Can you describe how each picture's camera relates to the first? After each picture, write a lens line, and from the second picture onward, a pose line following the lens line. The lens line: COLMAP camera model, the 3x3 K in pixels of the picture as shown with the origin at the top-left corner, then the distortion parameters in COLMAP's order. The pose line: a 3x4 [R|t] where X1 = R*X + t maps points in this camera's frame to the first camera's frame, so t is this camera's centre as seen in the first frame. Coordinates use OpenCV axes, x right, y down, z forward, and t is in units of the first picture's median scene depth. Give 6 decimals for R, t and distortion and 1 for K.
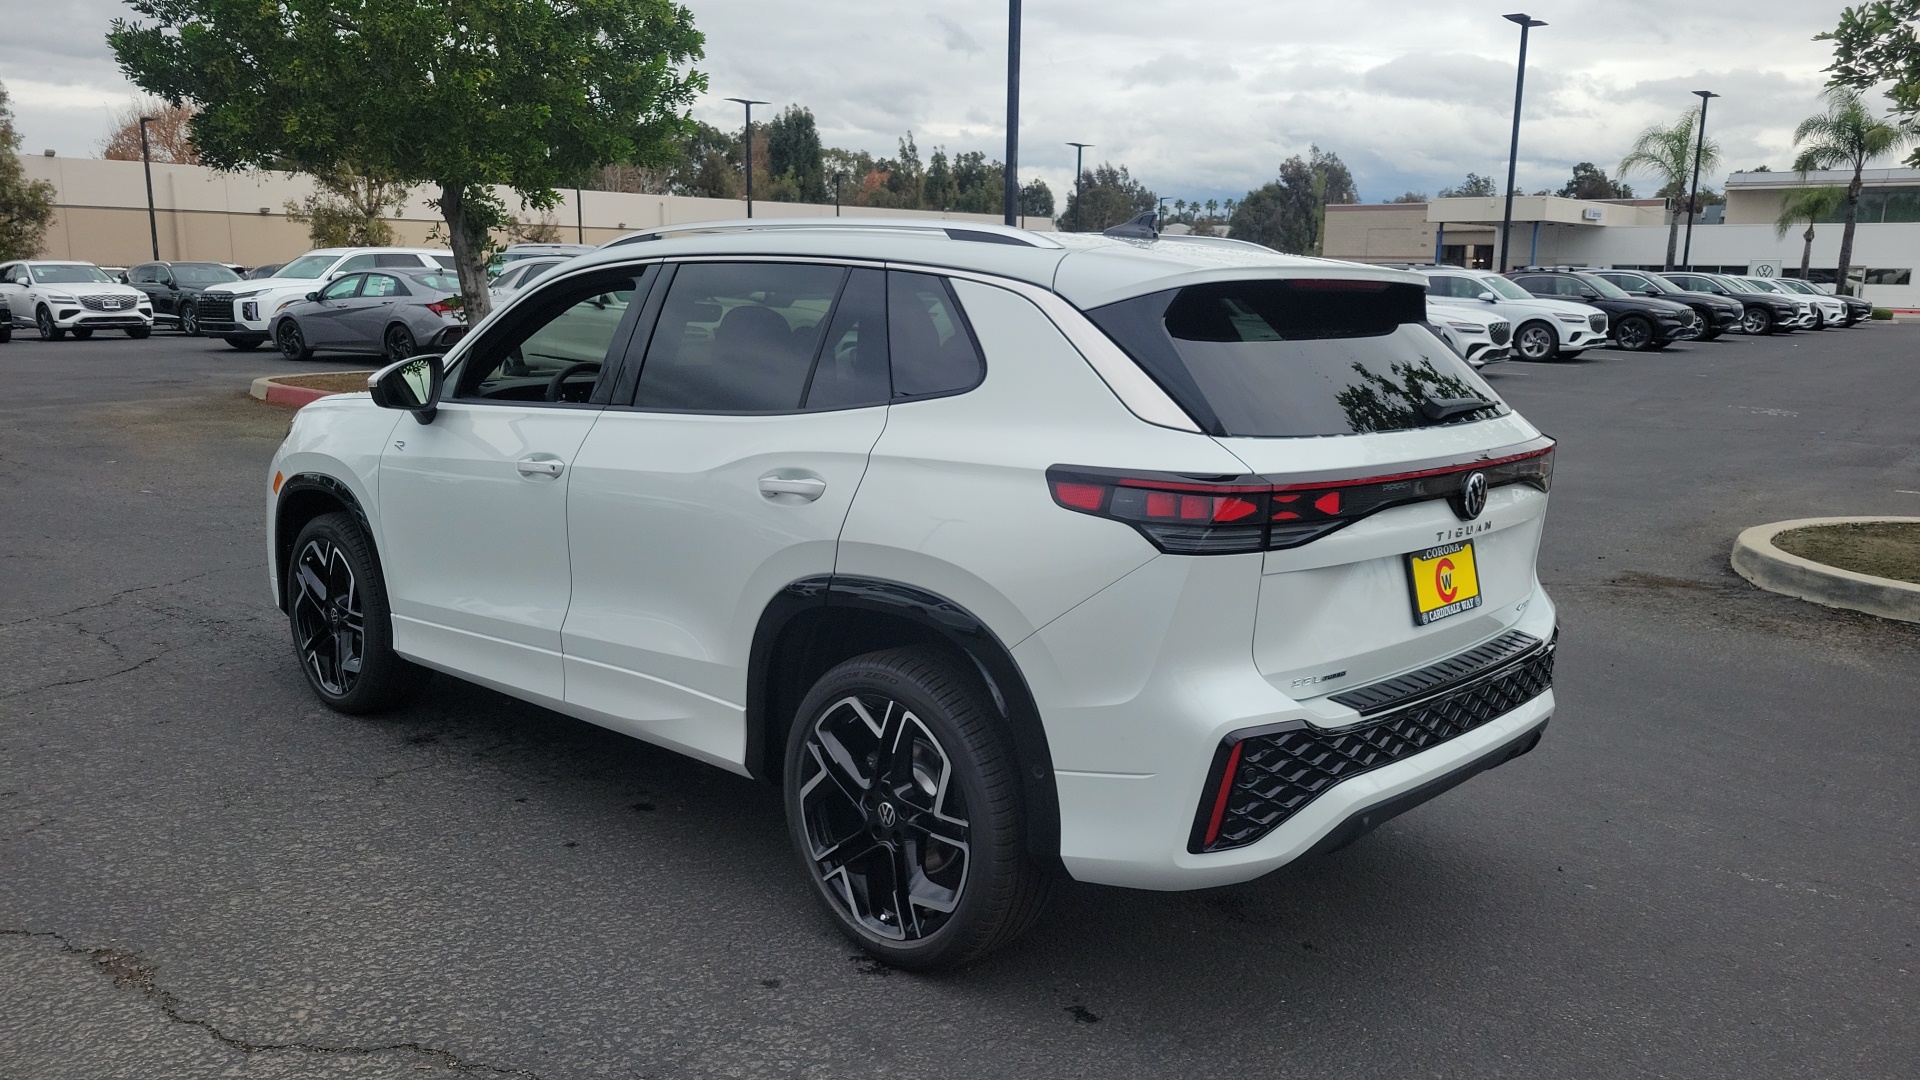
lens RADIAL K [[1450.6, 0, 969.0], [0, 1450.6, 546.2], [0, 0, 1]] dist [0.036860, -0.015555]
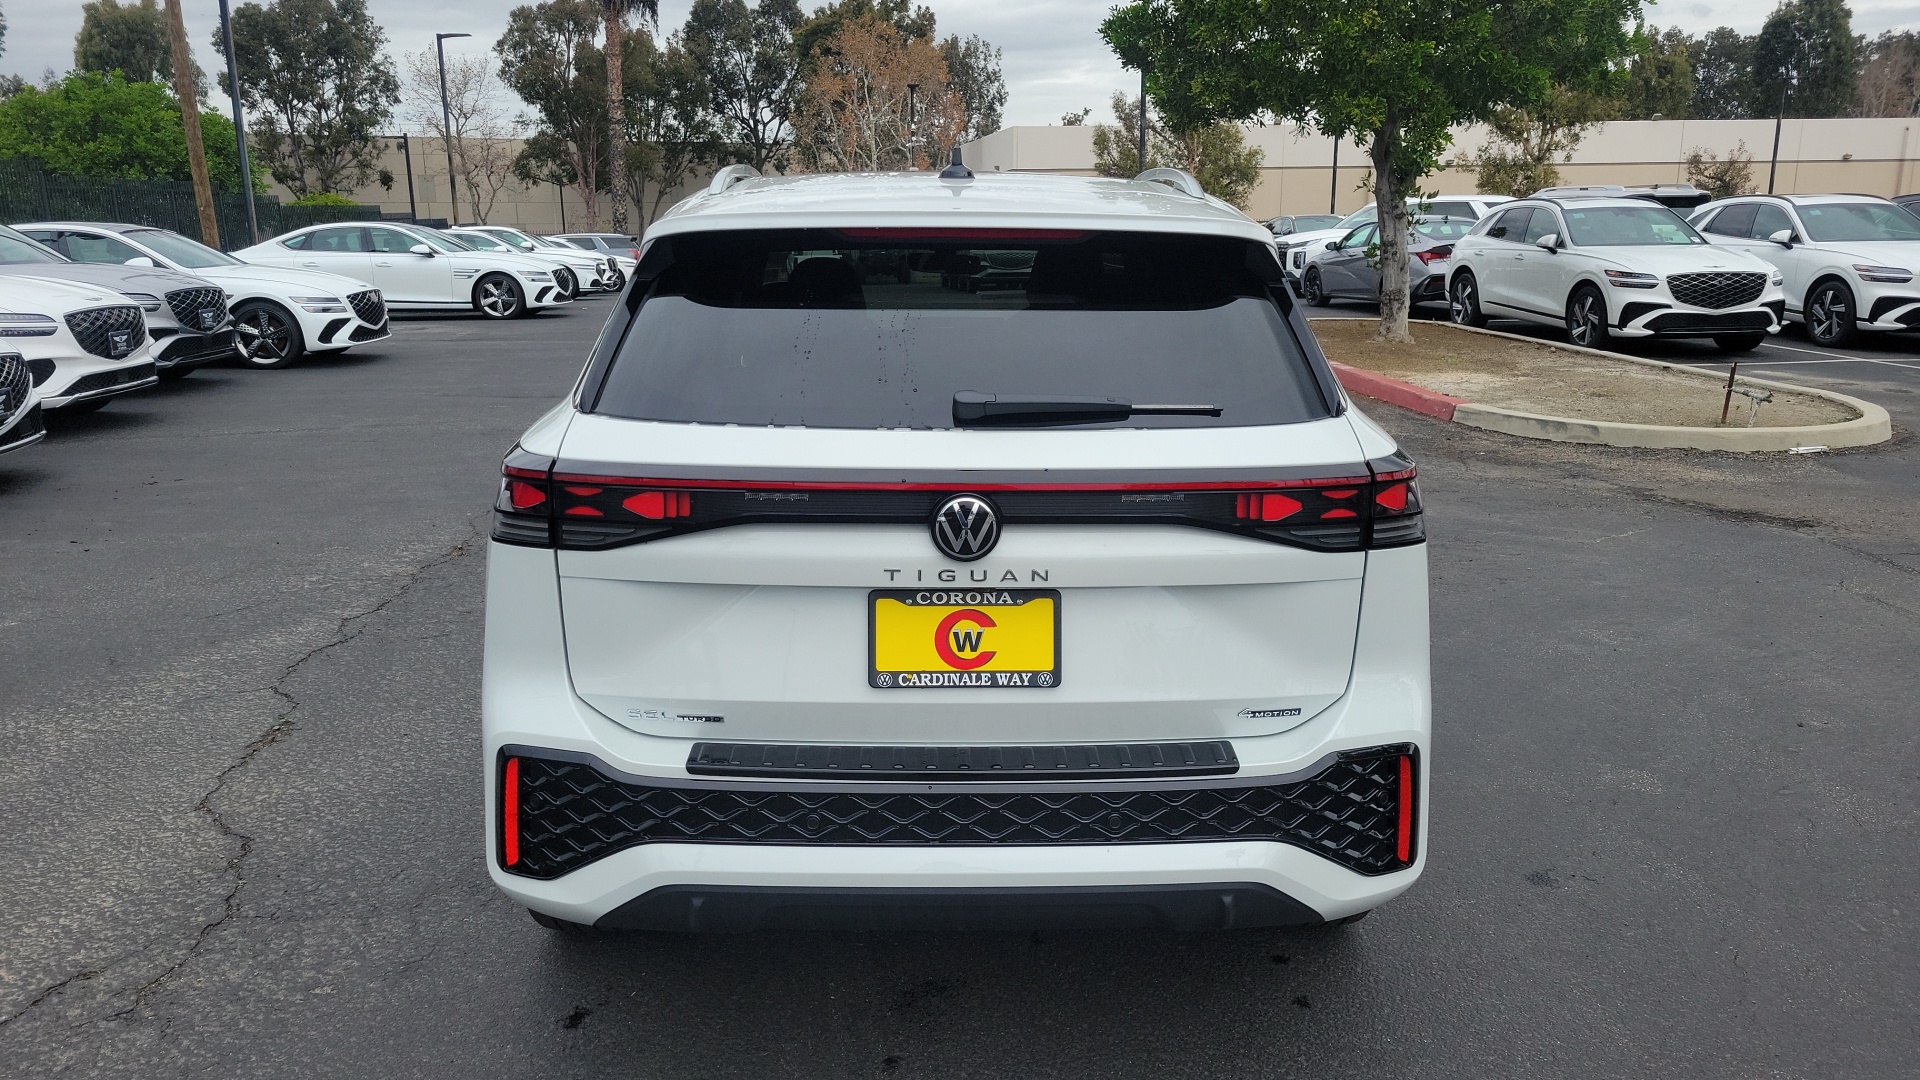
lens RADIAL K [[1450.6, 0, 955.7], [0, 1450.6, 546.7], [0, 0, 1]] dist [0.036860, -0.015555]
pose [[0.698613, 0.142080, -0.701251, 0.170302], [-0.117447, 0.989563, 0.083489, -0.017013], [0.705794, 0.024033, 0.708009, 0.098142]]
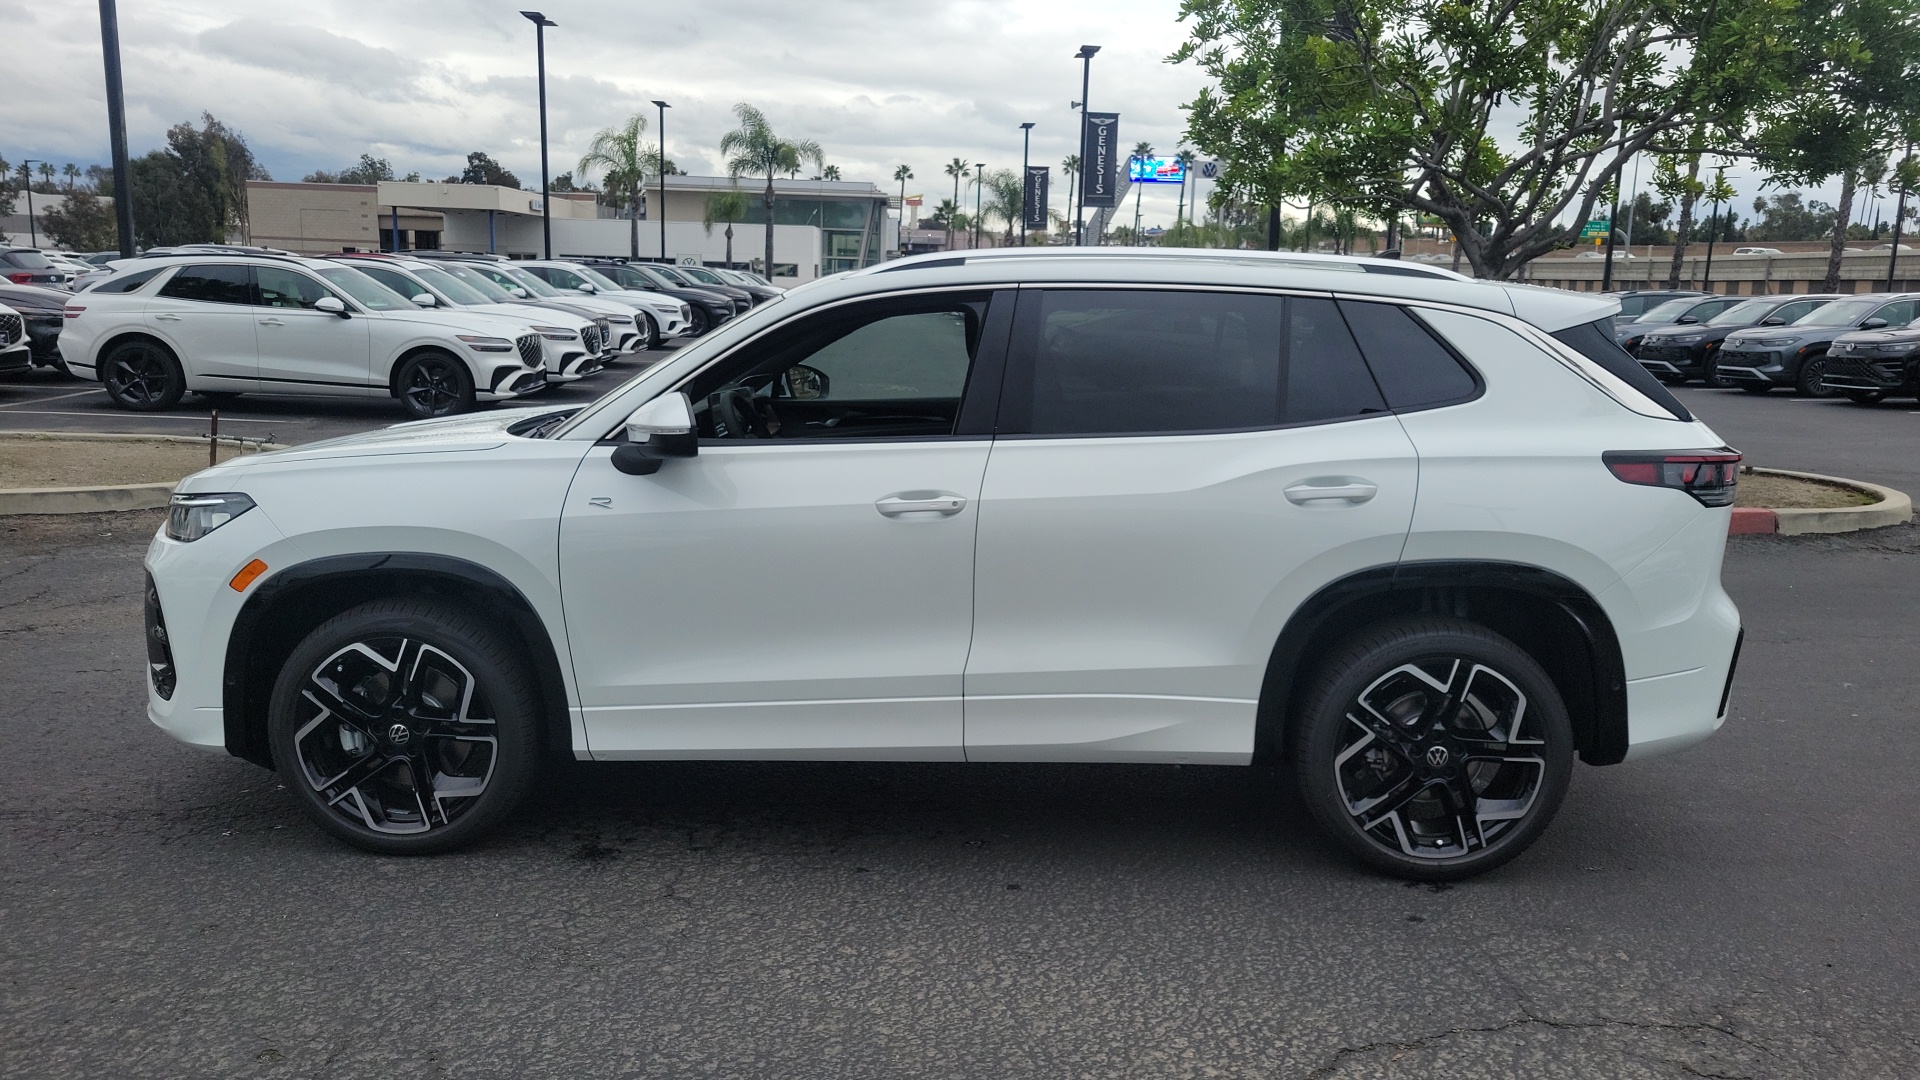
lens RADIAL K [[1450.6, 0, 988.8], [0, 1450.6, 531.0], [0, 0, 1]] dist [0.036860, -0.015555]
pose [[0.745055, -0.108261, 0.658158, -0.227699], [0.108346, 0.993278, 0.040734, -0.018337], [-0.658144, 0.040960, 0.751777, 0.068923]]
